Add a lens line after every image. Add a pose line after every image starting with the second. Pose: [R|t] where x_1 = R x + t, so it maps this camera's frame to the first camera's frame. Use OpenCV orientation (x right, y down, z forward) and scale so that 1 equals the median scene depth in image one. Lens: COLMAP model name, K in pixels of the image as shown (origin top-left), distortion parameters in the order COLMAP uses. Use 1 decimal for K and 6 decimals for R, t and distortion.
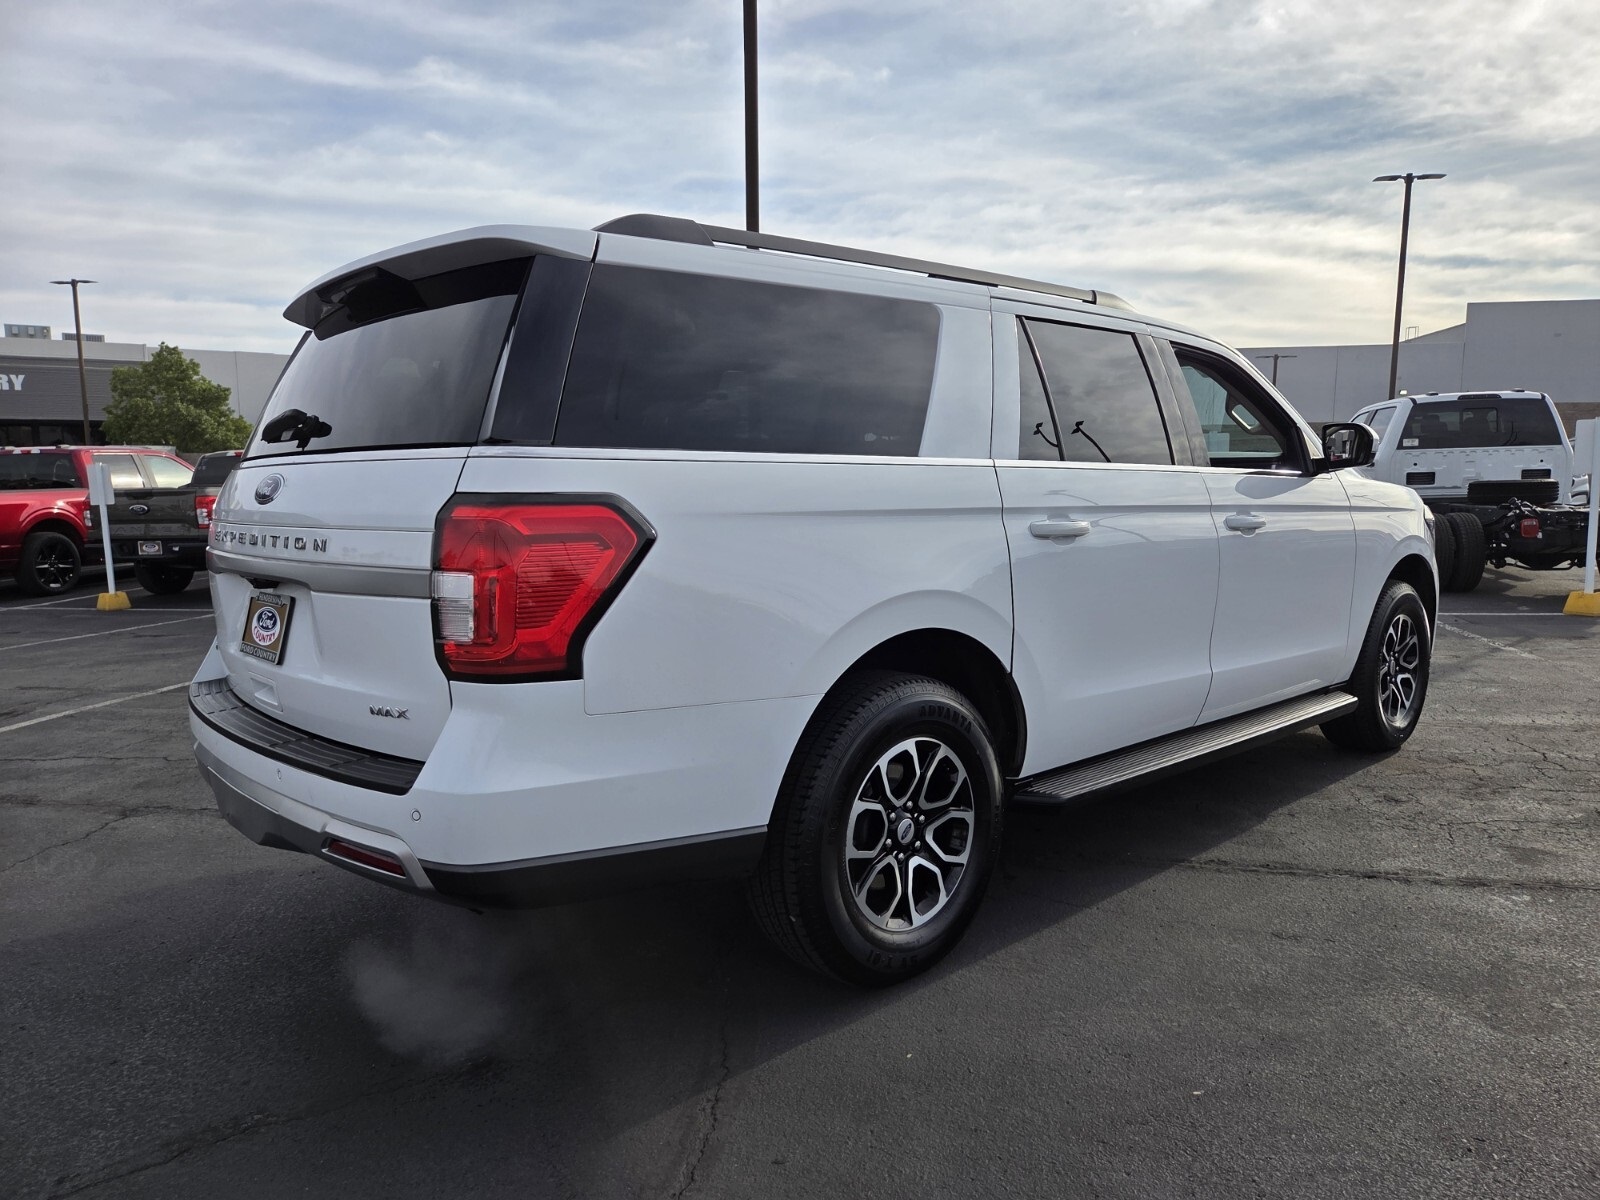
lens RADIAL K [[1101.8, 0, 800.0], [0, 1101.8, 600.0], [0, 0, 1]] dist [0.096491, -0.098042]
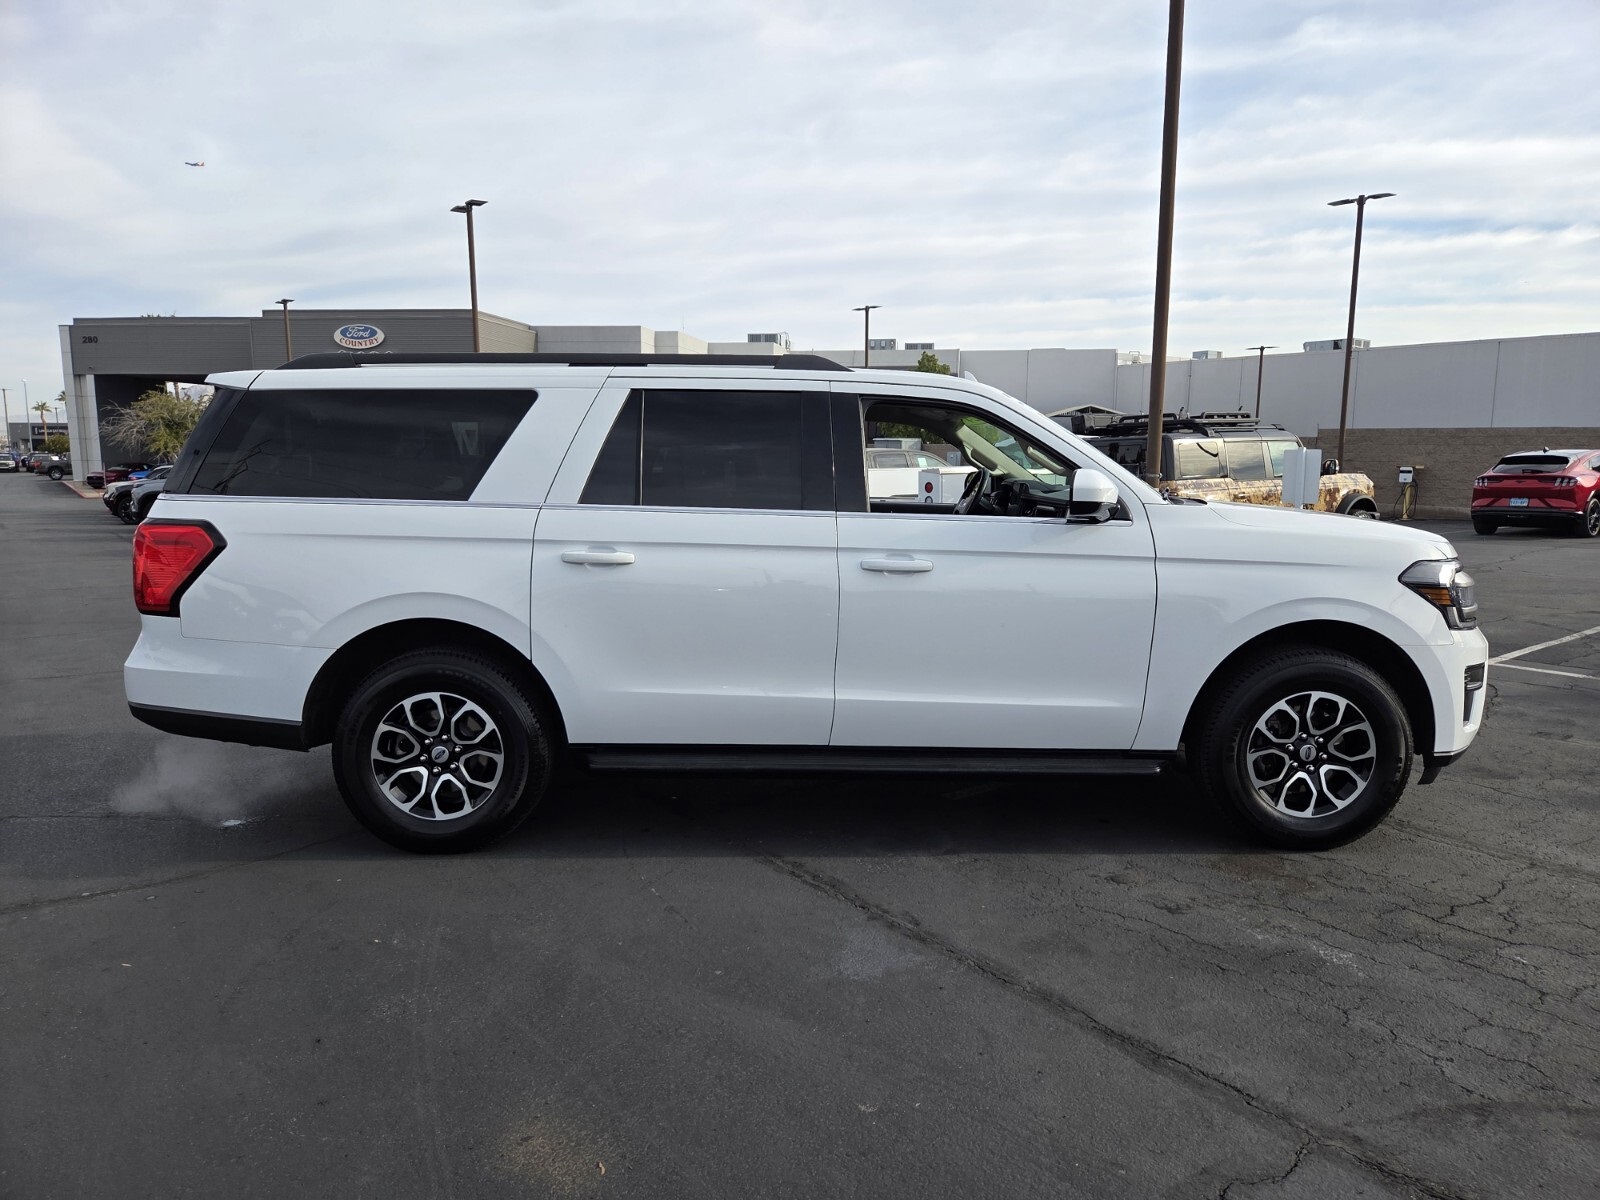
lens RADIAL K [[1101.8, 0, 800.0], [0, 1101.8, 600.0], [0, 0, 1]] dist [0.096491, -0.098042]
pose [[0.736690, 0.100054, -0.668788, 1.346229], [-0.087103, 0.994795, 0.052880, -0.109747], [0.670597, 0.019298, 0.741571, 0.209757]]
